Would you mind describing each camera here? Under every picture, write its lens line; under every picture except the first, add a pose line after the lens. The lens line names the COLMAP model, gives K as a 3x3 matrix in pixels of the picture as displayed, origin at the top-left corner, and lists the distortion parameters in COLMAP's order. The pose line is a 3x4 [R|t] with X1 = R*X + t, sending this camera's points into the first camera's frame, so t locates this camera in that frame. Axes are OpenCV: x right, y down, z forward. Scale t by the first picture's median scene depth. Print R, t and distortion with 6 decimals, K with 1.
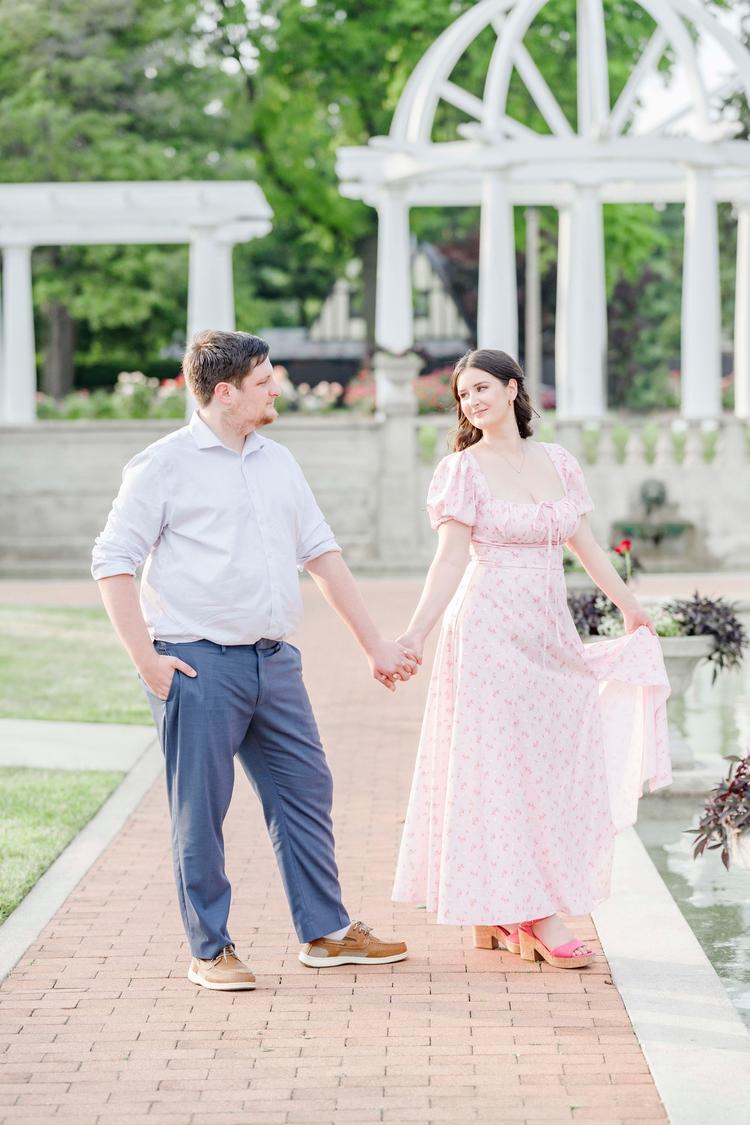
lens RADIAL K [[3374.3, 0, 375.0], [0, 3374.3, 562.5], [0, 0, 1]] dist [0.034302, -1.060827]
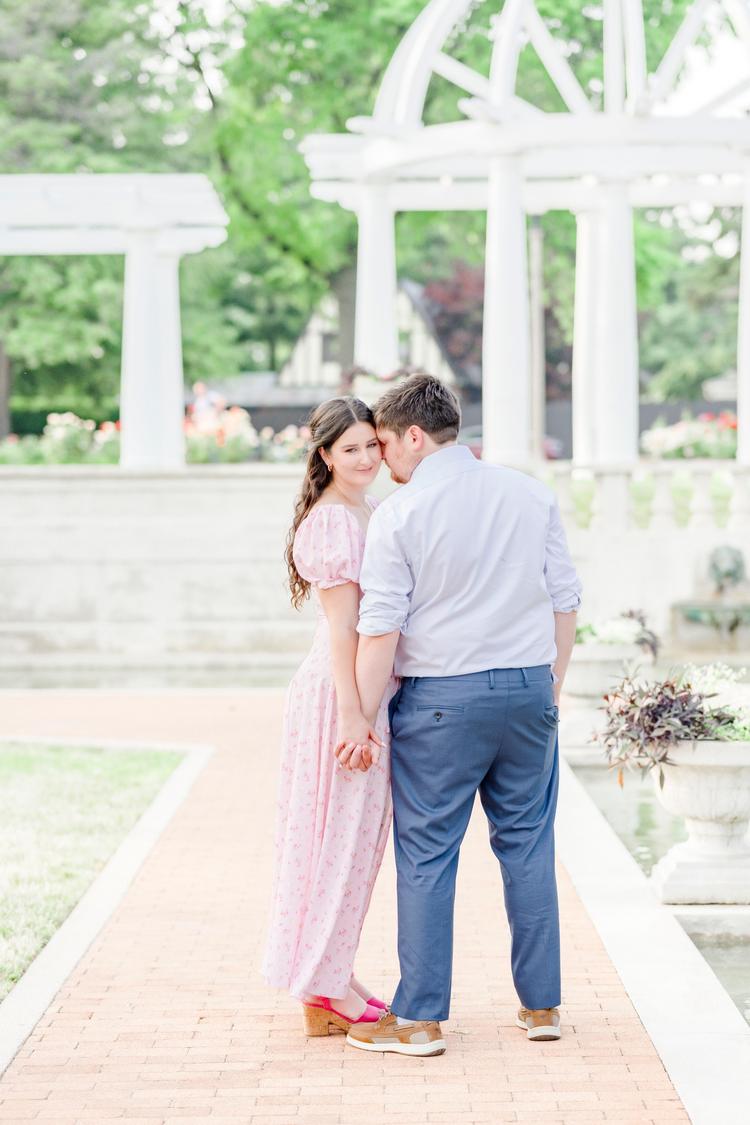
lens RADIAL K [[3055.9, 0, 375.0], [0, 3055.9, 562.5], [0, 0, 1]] dist [-0.016682, -0.953540]
pose [[0.999954, 0.003544, 0.008942, -0.001068], [-0.003412, 0.999886, -0.014680, -0.008509], [-0.008993, 0.014649, 0.999852, 0.251604]]
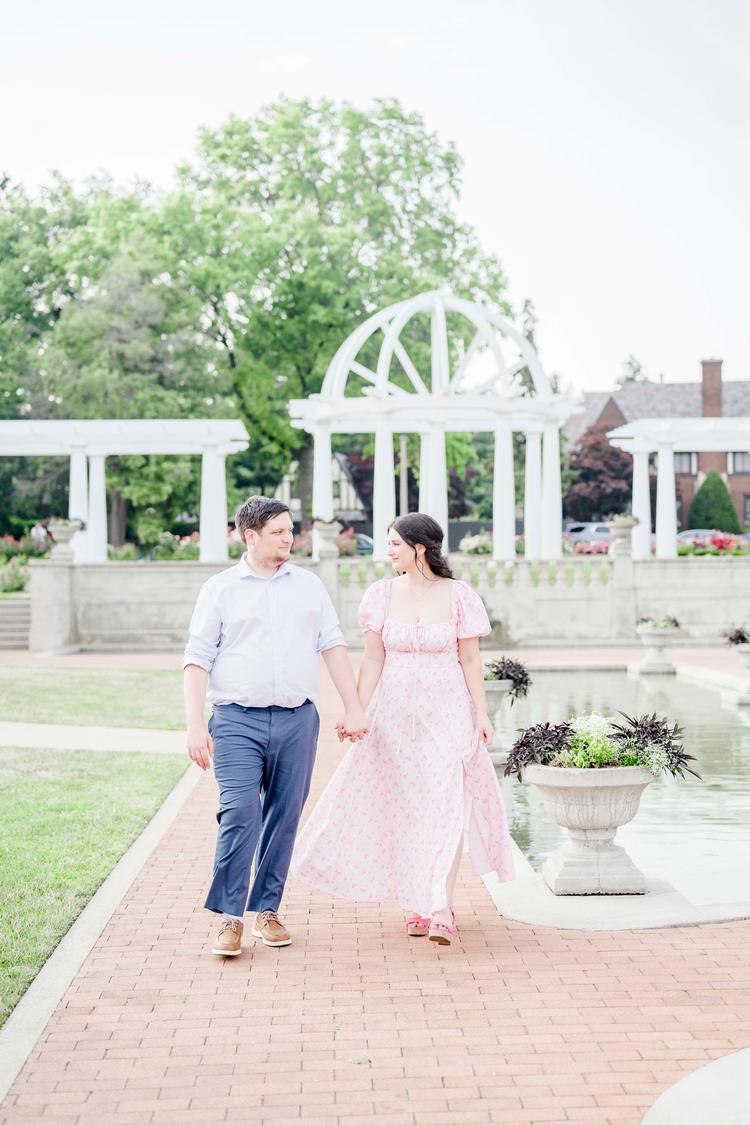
lens RADIAL K [[2161.2, 0, 375.0], [0, 2161.2, 562.5], [0, 0, 1]] dist [-0.217578, -0.095966]
pose [[0.999312, 0.001031, 0.037065, -0.007804], [0.000437, 0.999216, -0.039581, 0.001618], [-0.037076, 0.039570, 0.998529, -0.074445]]
